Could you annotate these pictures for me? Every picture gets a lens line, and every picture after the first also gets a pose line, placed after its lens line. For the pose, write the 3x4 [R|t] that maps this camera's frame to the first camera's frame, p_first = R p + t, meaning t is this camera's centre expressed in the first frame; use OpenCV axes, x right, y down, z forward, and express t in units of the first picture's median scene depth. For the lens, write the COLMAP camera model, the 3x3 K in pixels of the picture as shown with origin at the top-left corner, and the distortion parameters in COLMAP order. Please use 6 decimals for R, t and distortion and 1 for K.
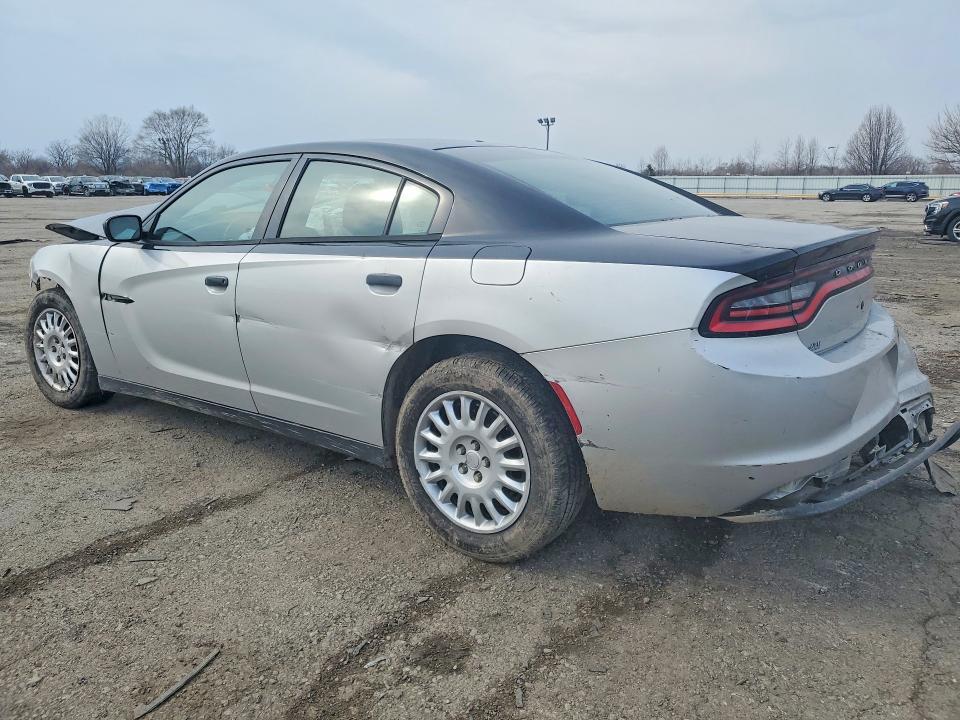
lens RADIAL K [[779.7, 0, 480.0], [0, 779.7, 360.0], [0, 0, 1]] dist [0.011075, 0.006457]
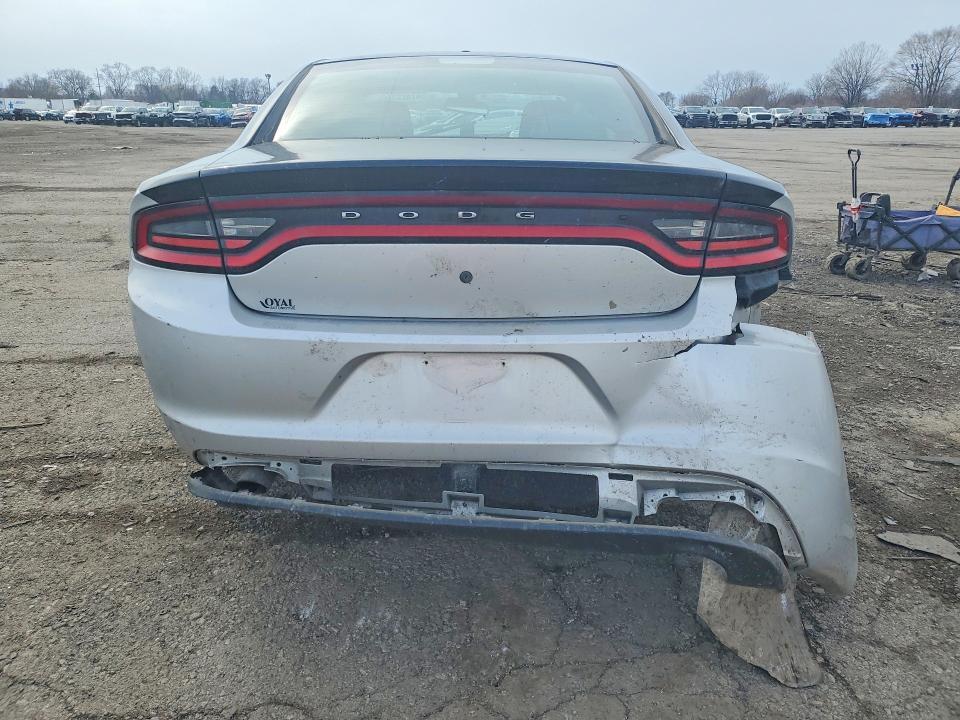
lens RADIAL K [[779.7, 0, 480.0], [0, 779.7, 360.0], [0, 0, 1]] dist [0.011075, 0.006457]
pose [[0.589895, 0.242568, -0.770185, 0.101469], [-0.180851, 0.969271, 0.166754, -0.011300], [0.786967, 0.040922, 0.615636, 0.060212]]
